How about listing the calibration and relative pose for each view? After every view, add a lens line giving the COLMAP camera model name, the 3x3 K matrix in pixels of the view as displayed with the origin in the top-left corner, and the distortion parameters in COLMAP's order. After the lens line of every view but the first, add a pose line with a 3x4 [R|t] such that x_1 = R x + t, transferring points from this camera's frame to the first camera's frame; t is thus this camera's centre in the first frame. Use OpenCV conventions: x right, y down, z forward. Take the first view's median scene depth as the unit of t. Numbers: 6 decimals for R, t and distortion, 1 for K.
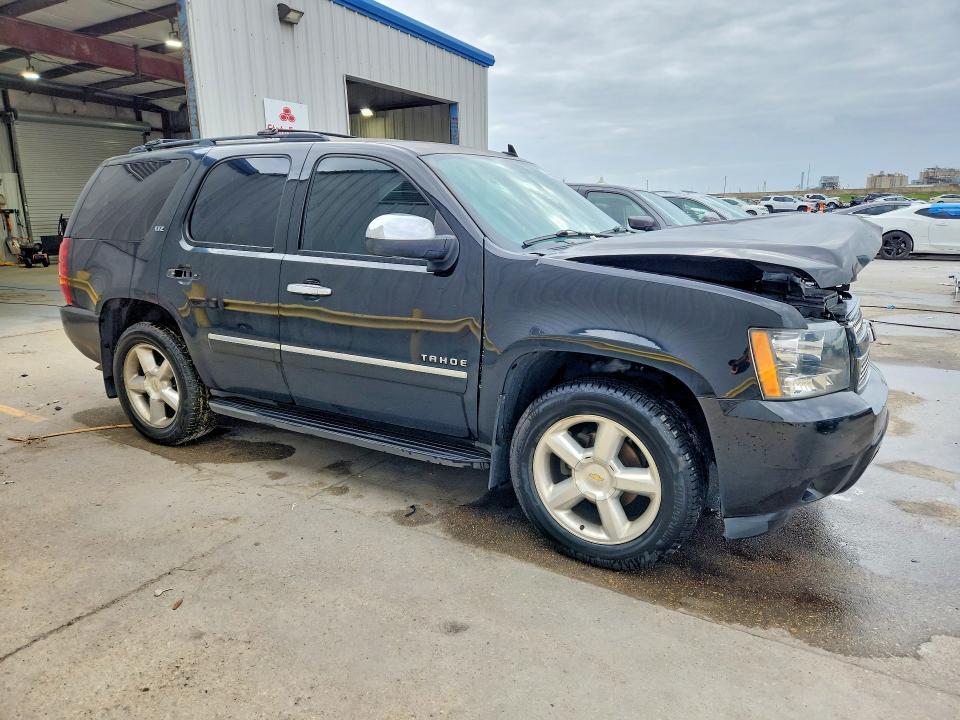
lens RADIAL K [[635.1, 0, 480.0], [0, 635.1, 360.0], [0, 0, 1]] dist [0.075179, -0.064033]
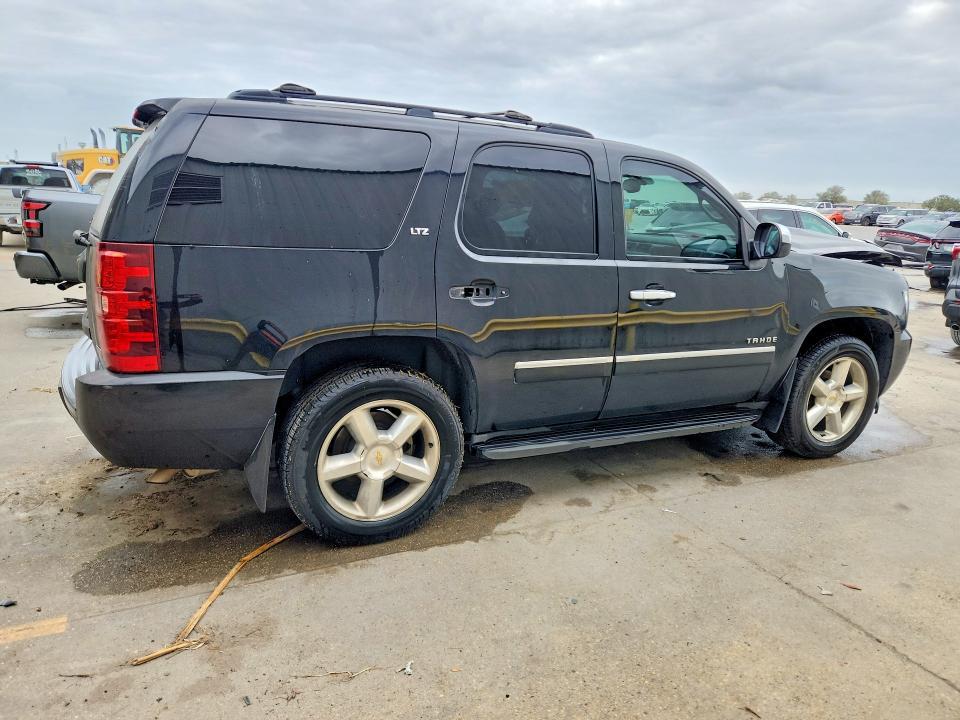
lens RADIAL K [[635.1, 0, 480.0], [0, 635.1, 360.0], [0, 0, 1]] dist [0.075179, -0.064033]
pose [[0.552631, -0.172063, 0.815472, -1.232857], [0.136936, 0.983905, 0.114803, -0.159983], [-0.822100, 0.048224, 0.567298, 0.655749]]
